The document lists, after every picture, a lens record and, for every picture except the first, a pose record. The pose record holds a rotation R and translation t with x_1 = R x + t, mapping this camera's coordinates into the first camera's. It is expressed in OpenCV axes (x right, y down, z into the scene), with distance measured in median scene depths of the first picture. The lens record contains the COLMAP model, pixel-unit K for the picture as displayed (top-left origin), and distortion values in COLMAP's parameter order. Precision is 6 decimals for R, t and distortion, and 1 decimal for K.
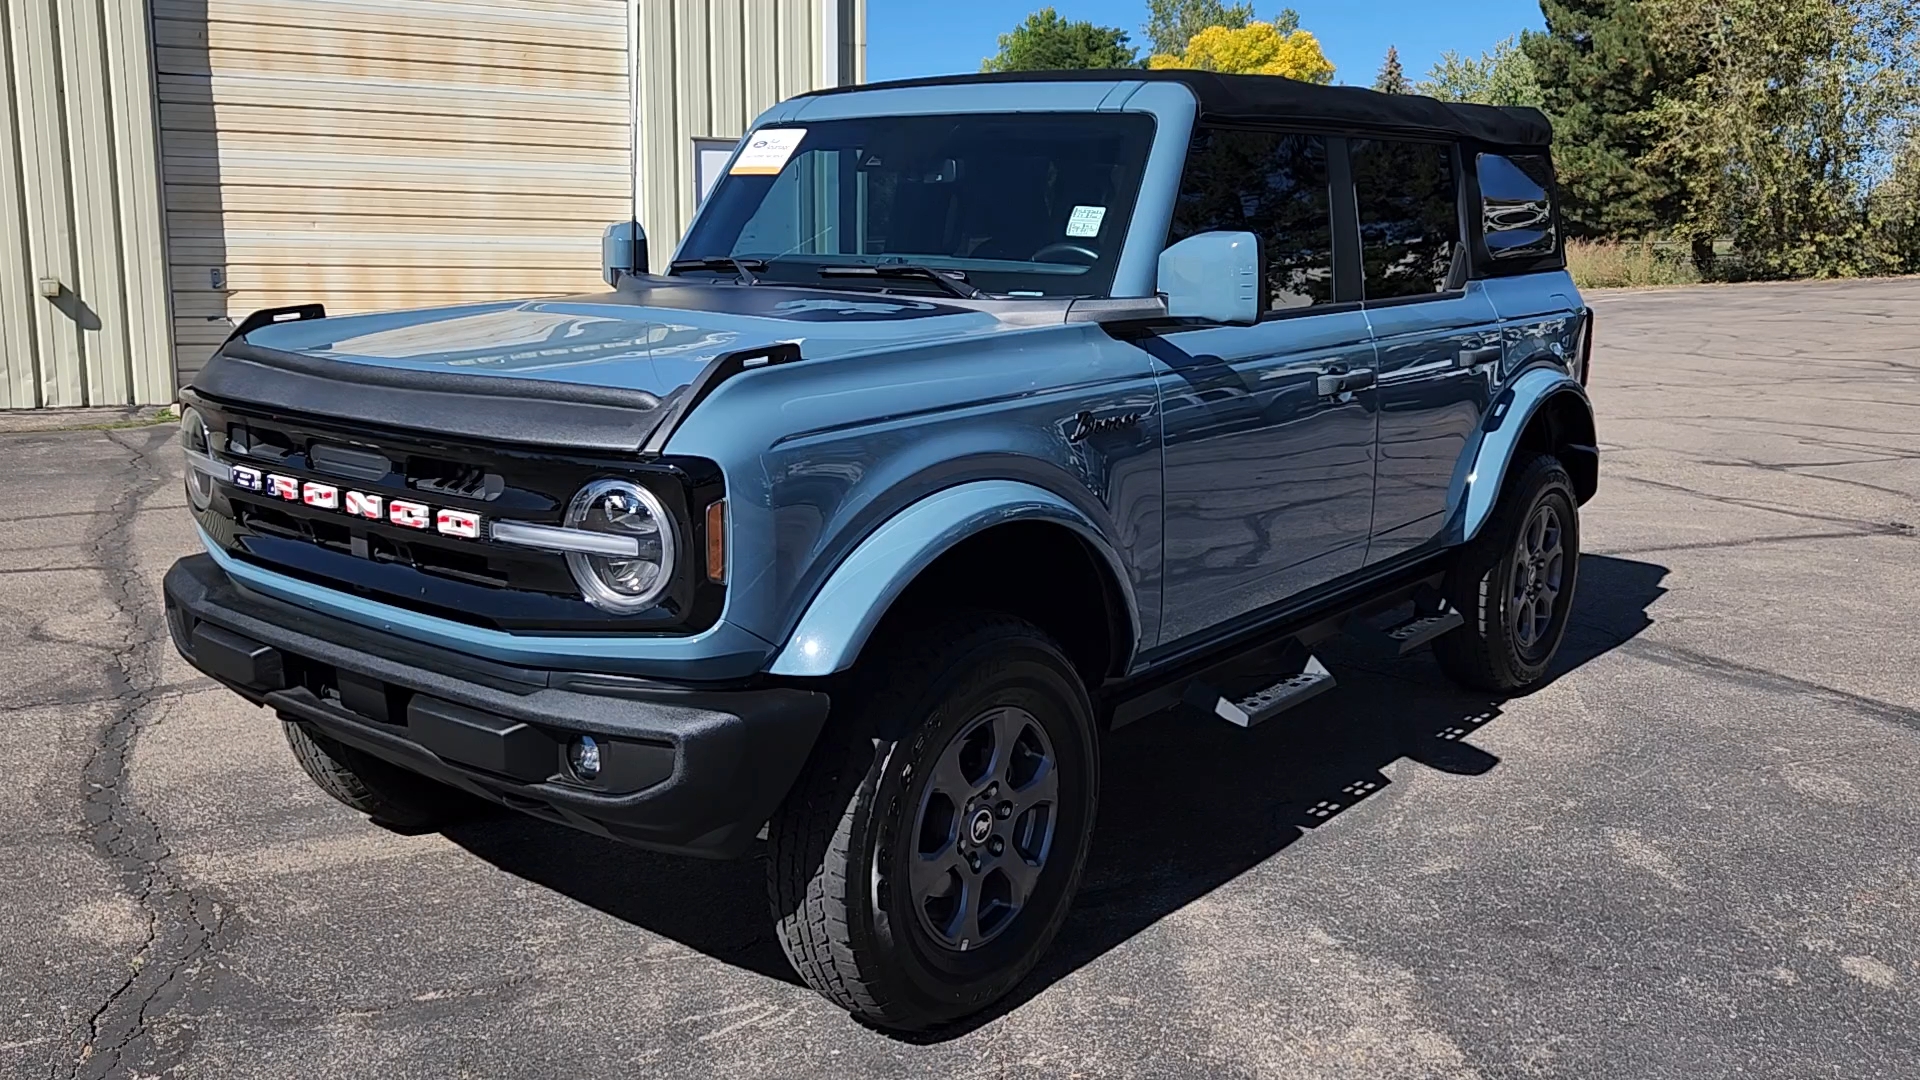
lens RADIAL K [[1633.5, 0, 947.6], [0, 1633.5, 523.6], [0, 0, 1]] dist [0.021776, -0.000887]
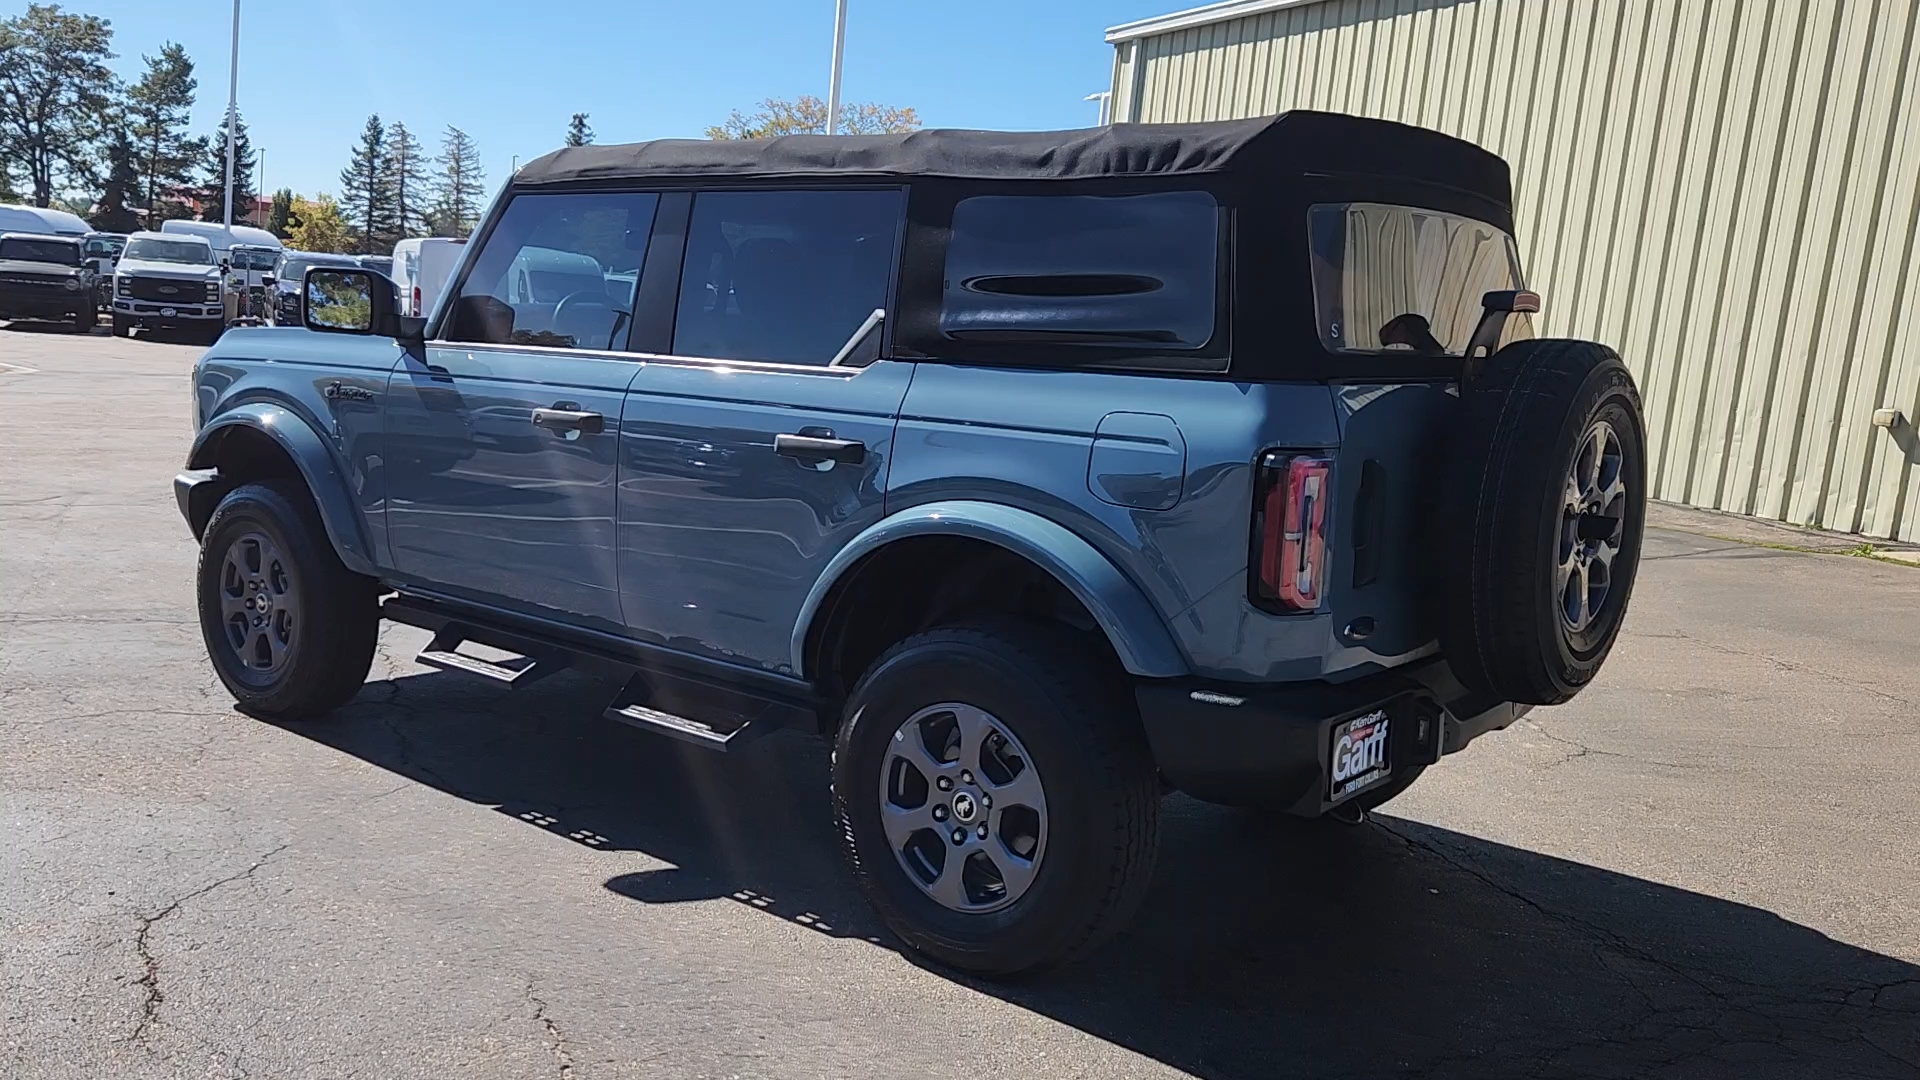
lens RADIAL K [[1633.5, 0, 943.7], [0, 1633.5, 528.4], [0, 0, 1]] dist [0.021776, -0.000887]
pose [[0.009166, 0.132562, -0.991132, 1.360105], [-0.231516, 0.964524, 0.126862, -0.218933], [0.972788, 0.228300, 0.039531, 1.263897]]
